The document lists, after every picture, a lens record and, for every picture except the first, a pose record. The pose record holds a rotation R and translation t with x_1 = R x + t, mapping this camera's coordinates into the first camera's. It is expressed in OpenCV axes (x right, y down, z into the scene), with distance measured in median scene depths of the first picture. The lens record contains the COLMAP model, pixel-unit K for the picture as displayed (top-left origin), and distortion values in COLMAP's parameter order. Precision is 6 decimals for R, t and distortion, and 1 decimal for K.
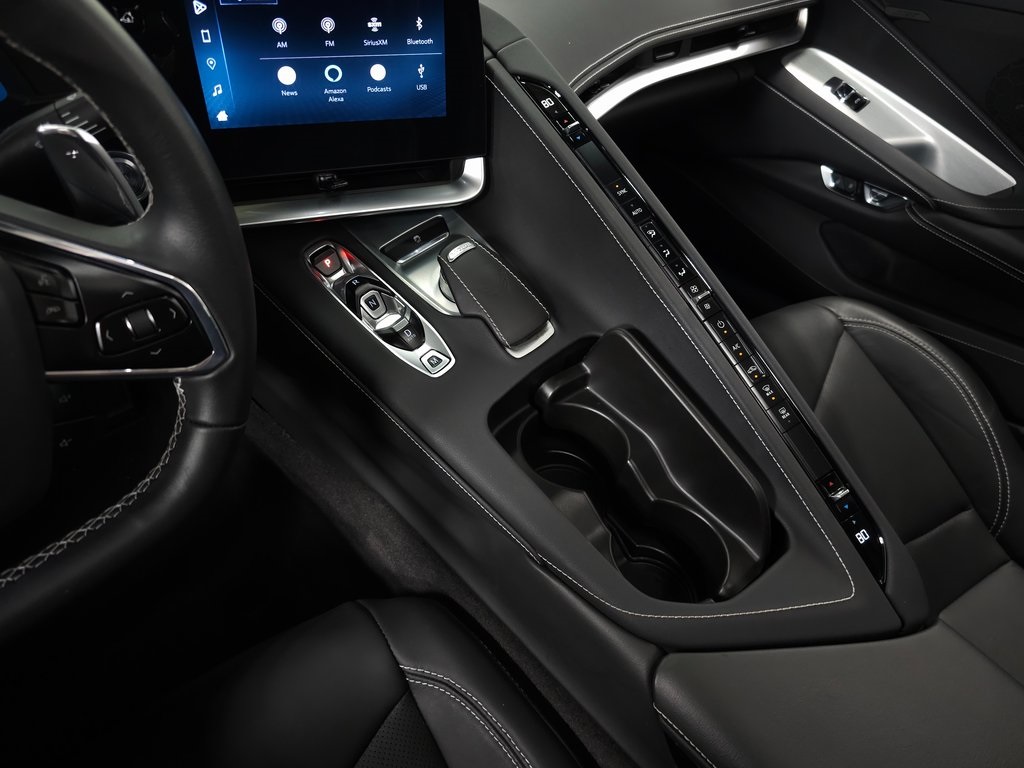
lens RADIAL K [[692.6, 0, 520.7], [0, 692.6, 375.9], [0, 0, 1]] dist [0.027499, -0.031700]
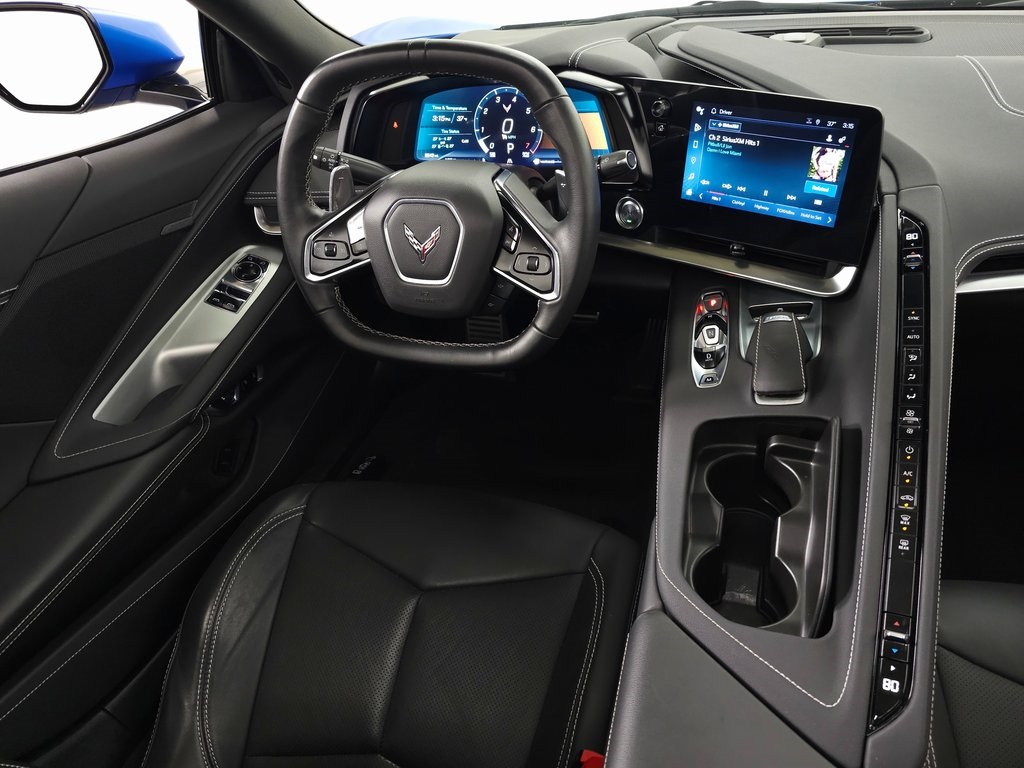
lens RADIAL K [[692.6, 0, 511.5], [0, 692.6, 378.4], [0, 0, 1]] dist [0.027499, -0.031700]
pose [[0.483927, 0.389579, -0.783609, 0.718723], [-0.507430, 0.854458, 0.111432, 0.020351], [0.712972, 0.343702, 0.611179, -0.107443]]
